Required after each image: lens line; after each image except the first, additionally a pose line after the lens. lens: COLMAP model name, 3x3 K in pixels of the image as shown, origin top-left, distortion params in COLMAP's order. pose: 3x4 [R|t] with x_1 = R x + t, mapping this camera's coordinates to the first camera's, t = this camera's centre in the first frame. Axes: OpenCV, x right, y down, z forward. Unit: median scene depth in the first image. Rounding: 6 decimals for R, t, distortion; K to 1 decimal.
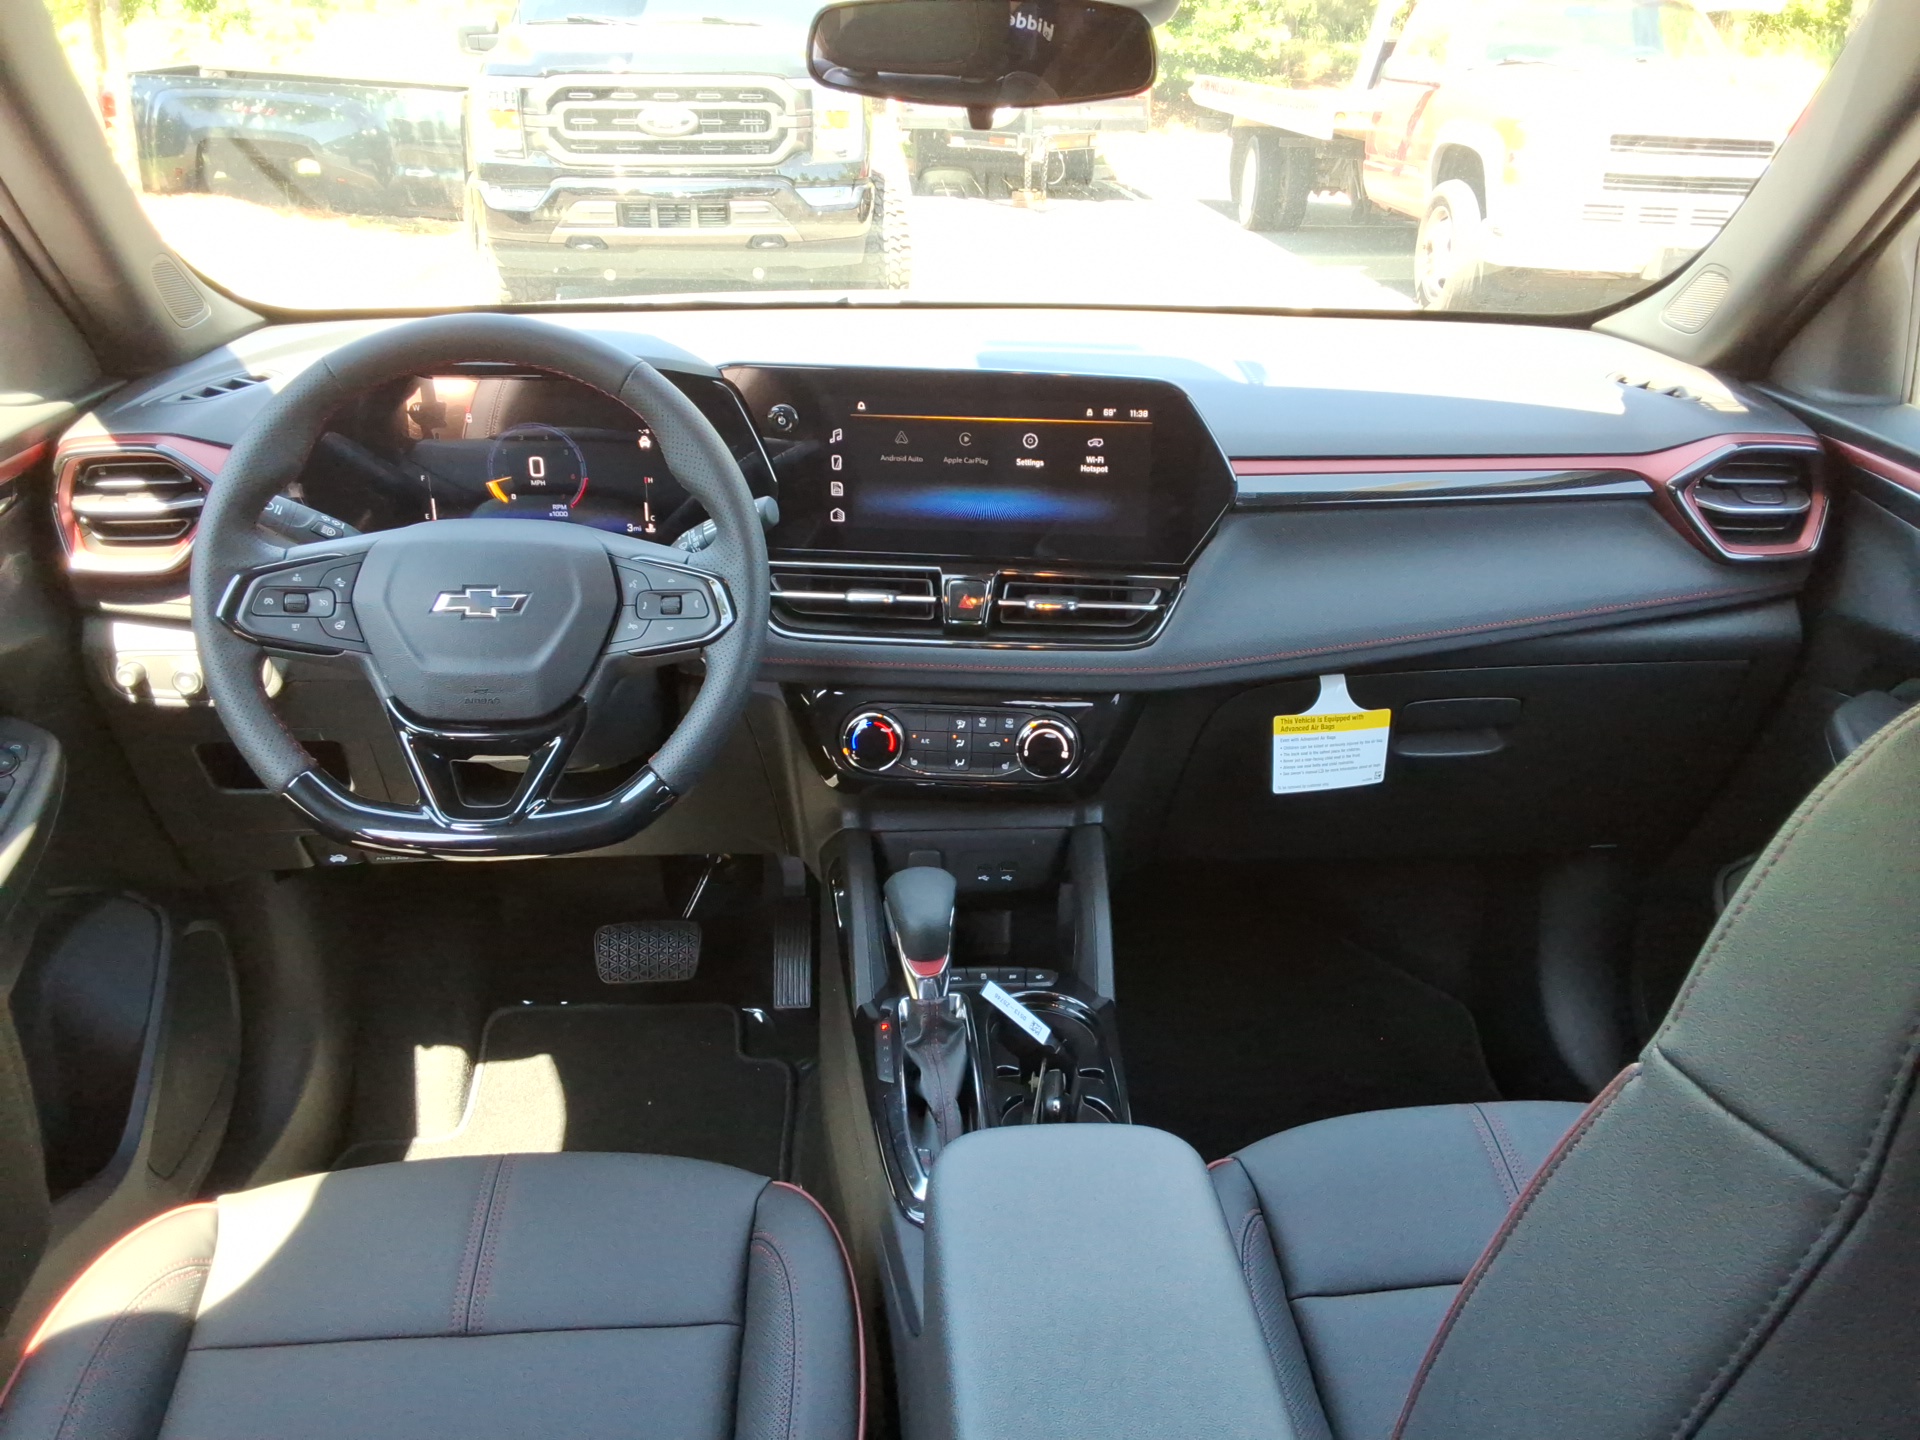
lens RADIAL K [[1529.7, 0, 970.6], [0, 1529.7, 714.2], [0, 0, 1]] dist [0.116353, -0.183845]
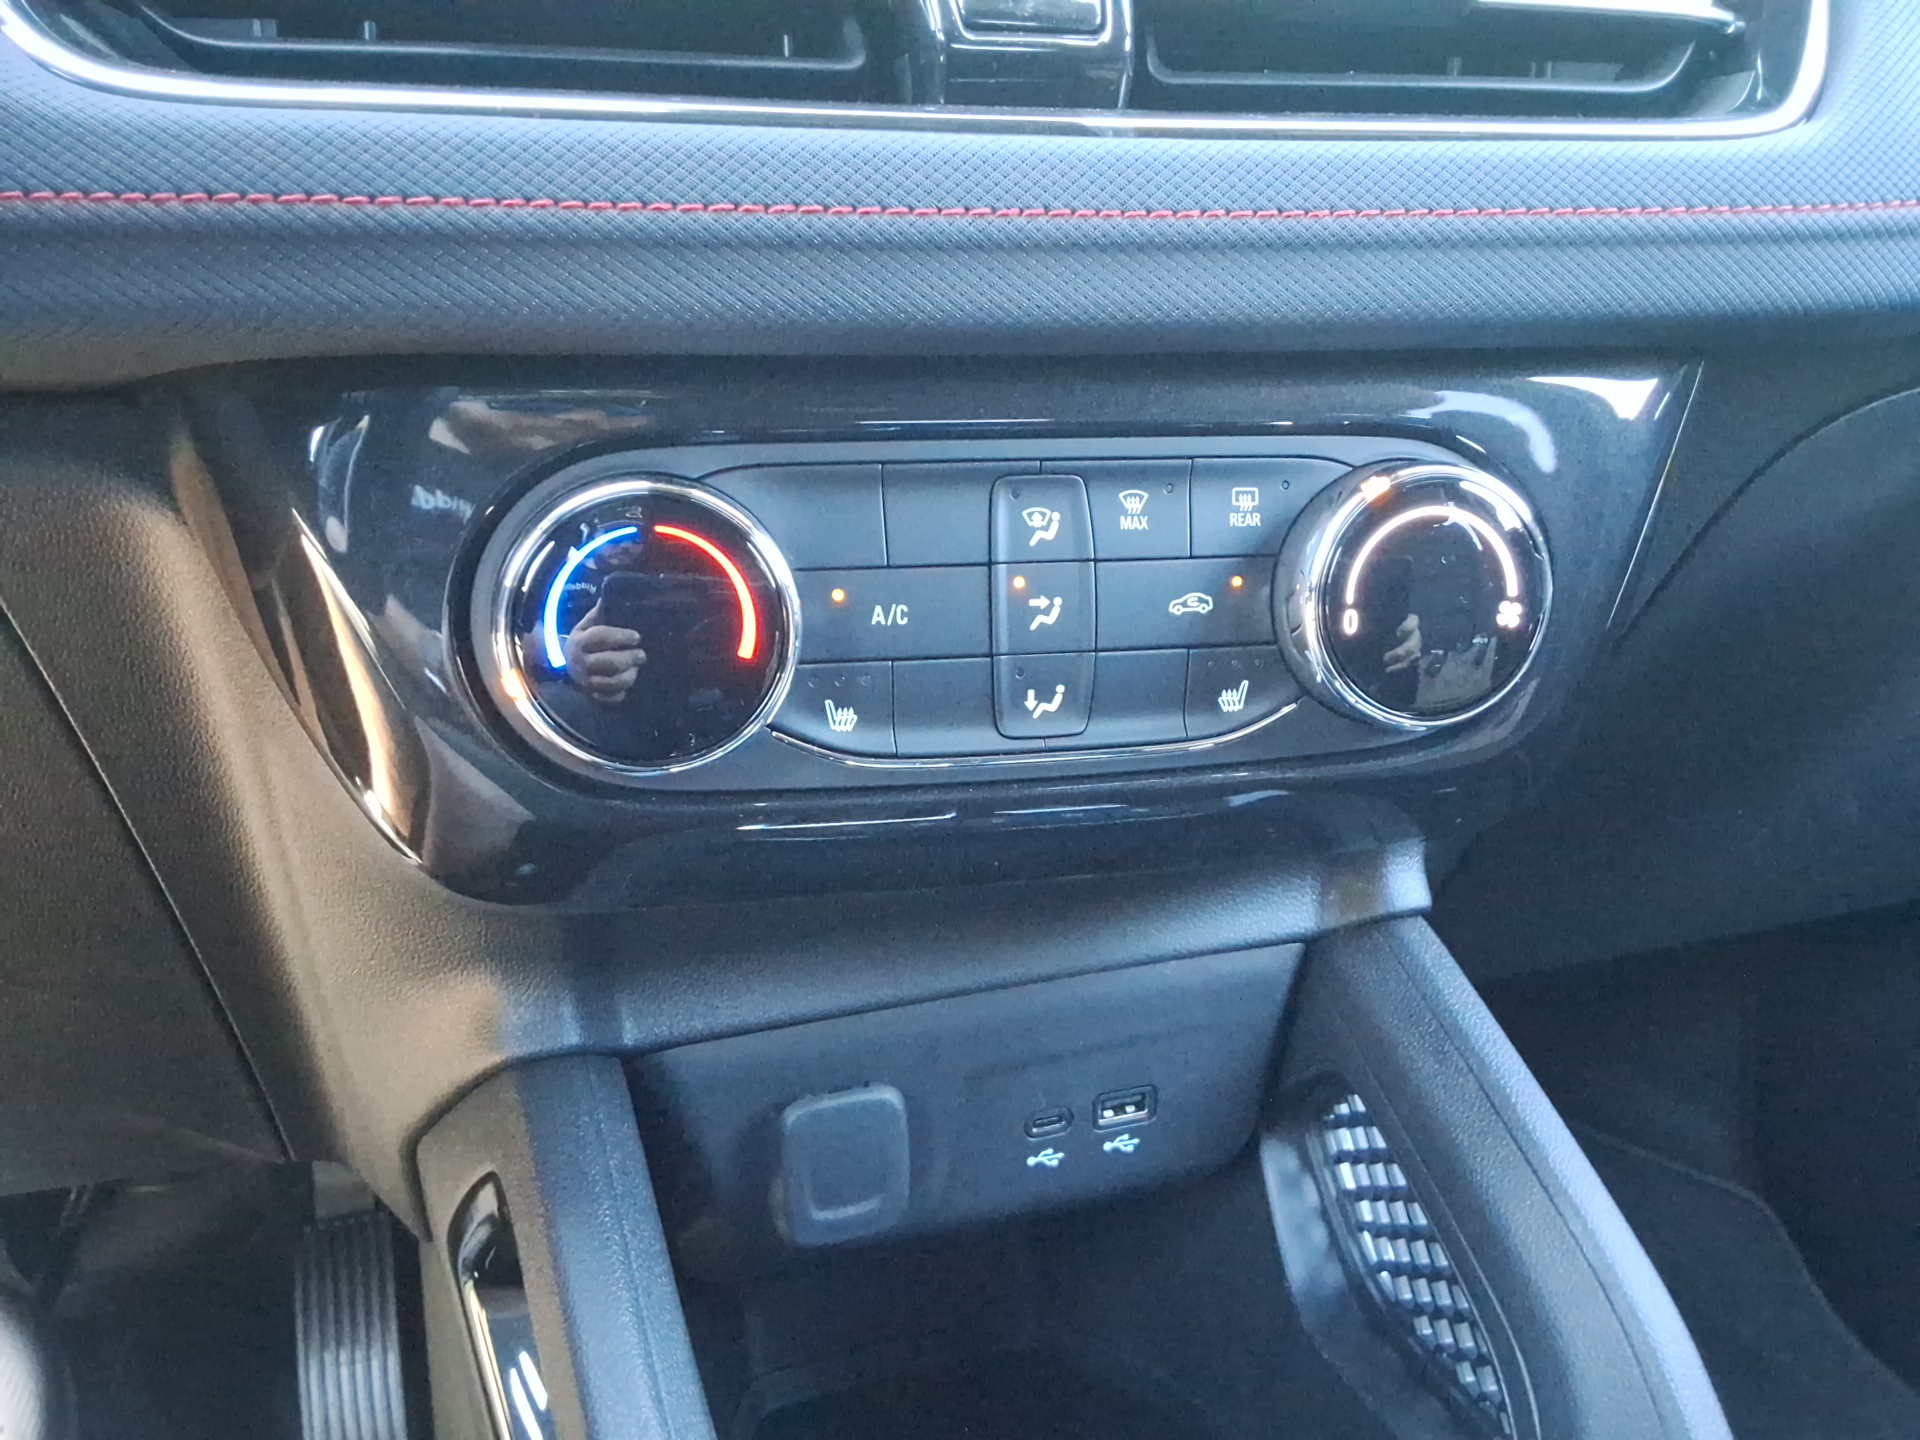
lens RADIAL K [[1529.7, 0, 970.6], [0, 1529.7, 714.2], [0, 0, 1]] dist [0.116353, -0.183845]
pose [[0.960344, -0.084896, 0.265580, -0.077482], [0.103604, 0.992971, -0.057218, 0.045474], [-0.258856, 0.082464, 0.962389, 0.789591]]
